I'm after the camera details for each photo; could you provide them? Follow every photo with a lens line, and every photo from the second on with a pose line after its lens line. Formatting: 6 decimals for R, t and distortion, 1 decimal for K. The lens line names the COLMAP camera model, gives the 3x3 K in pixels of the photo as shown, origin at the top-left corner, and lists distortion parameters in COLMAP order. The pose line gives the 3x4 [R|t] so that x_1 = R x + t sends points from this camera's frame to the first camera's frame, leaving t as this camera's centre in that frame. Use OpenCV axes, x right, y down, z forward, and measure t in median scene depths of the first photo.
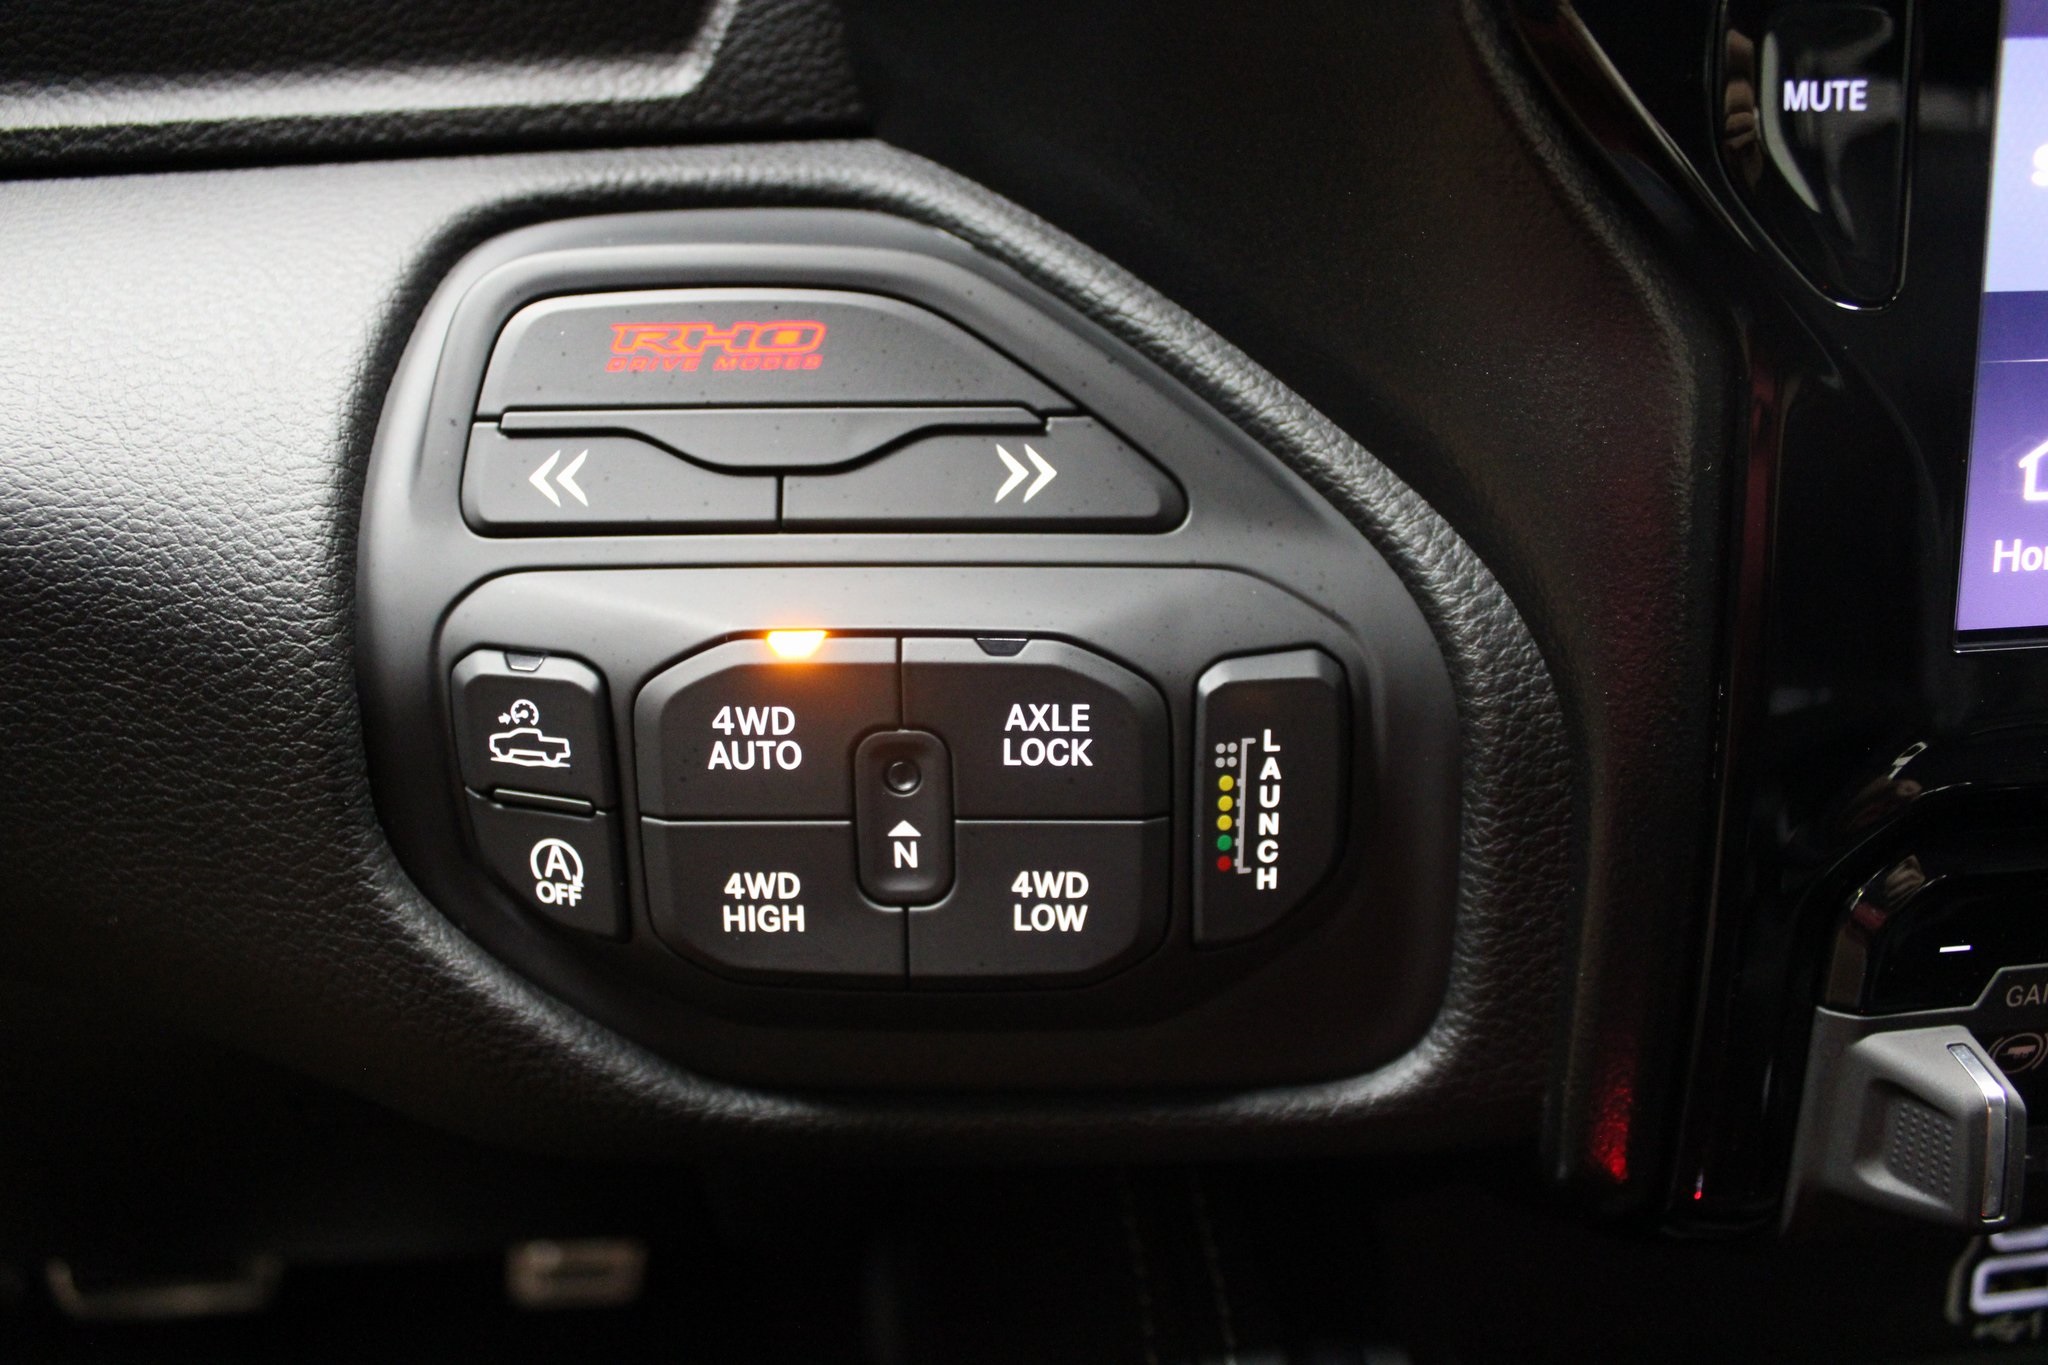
lens RADIAL K [[1735.1, 0, 1024.0], [0, 1735.1, 682.5], [0, 0, 1]] dist [-0.174617, 0.131125]
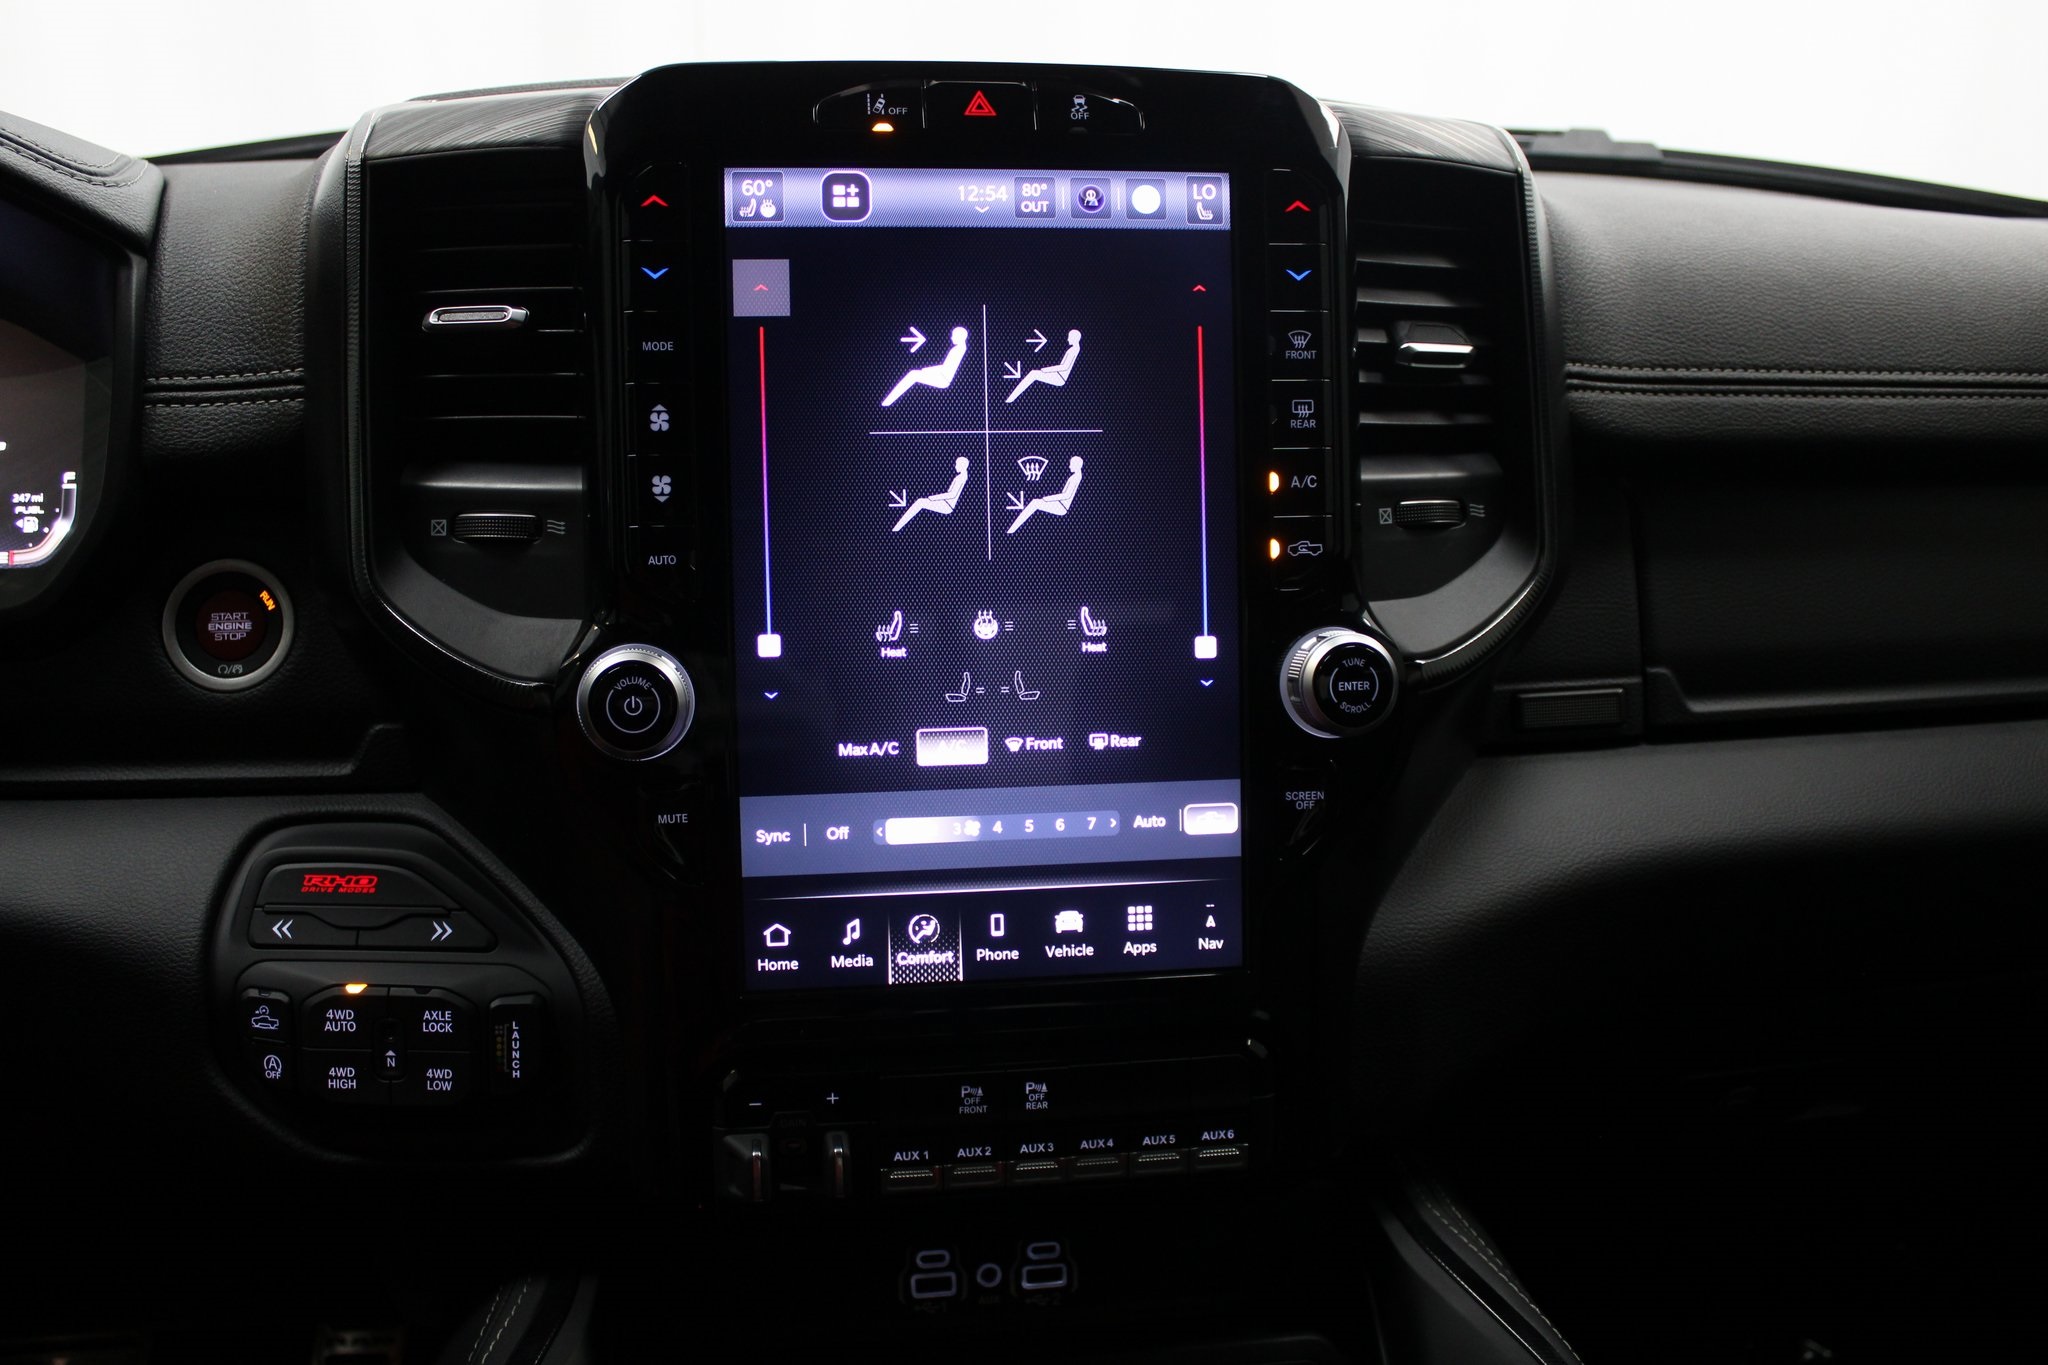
lens RADIAL K [[1735.1, 0, 1024.0], [0, 1735.1, 682.5], [0, 0, 1]] dist [-0.174617, 0.131125]
pose [[0.998449, 0.013017, 0.054125, 0.830052], [-0.002191, 0.980712, -0.195445, 0.024800], [-0.055625, 0.195024, 0.979220, -1.952848]]
